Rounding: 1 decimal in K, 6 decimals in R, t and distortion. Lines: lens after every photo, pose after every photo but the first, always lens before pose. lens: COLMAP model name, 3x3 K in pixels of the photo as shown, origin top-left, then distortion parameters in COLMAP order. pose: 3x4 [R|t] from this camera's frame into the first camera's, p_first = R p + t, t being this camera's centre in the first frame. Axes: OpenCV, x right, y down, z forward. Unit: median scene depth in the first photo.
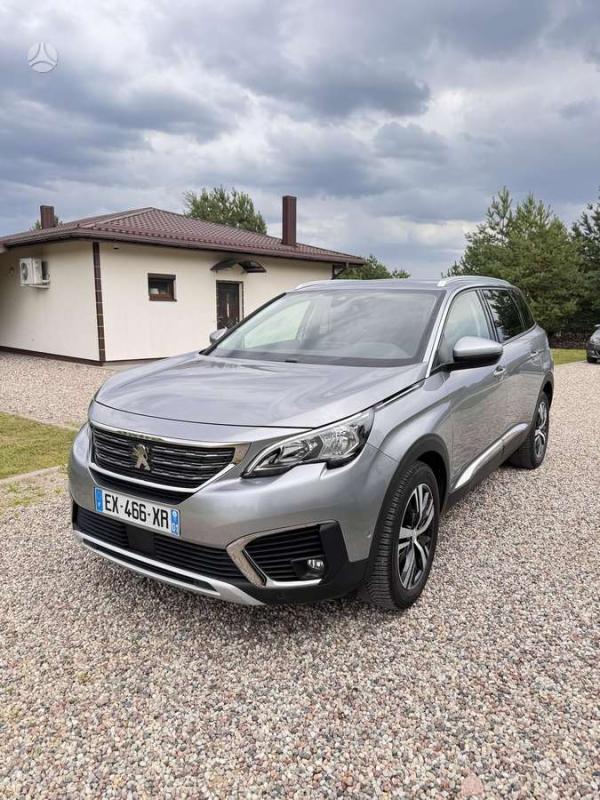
lens RADIAL K [[585.4, 0, 298.2], [0, 585.4, 399.2], [0, 0, 1]] dist [-0.038492, -0.008568]
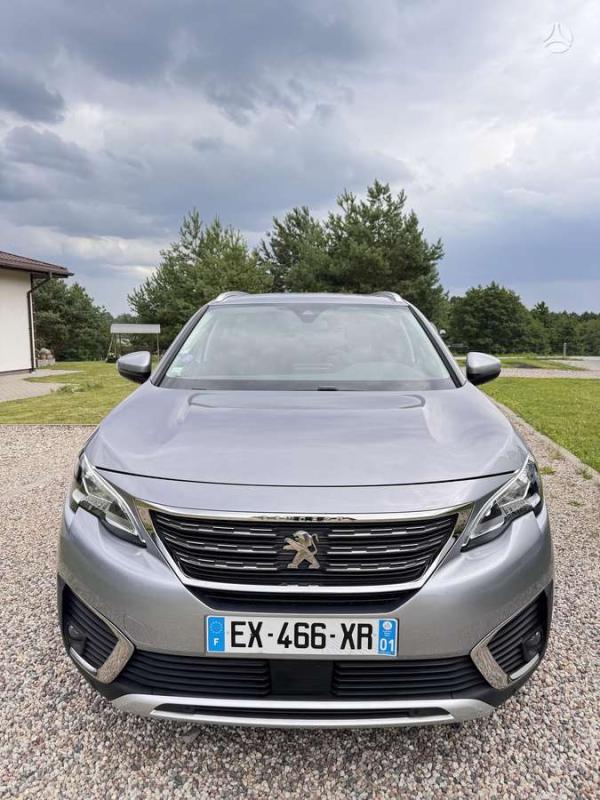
lens RADIAL K [[585.4, 0, 299.1], [0, 585.4, 403.0], [0, 0, 1]] dist [-0.038492, -0.008568]
pose [[0.829540, -0.057782, 0.555451, -0.581530], [0.070919, 0.997480, -0.002149, -0.058294], [-0.553927, 0.041175, 0.831547, 0.430876]]
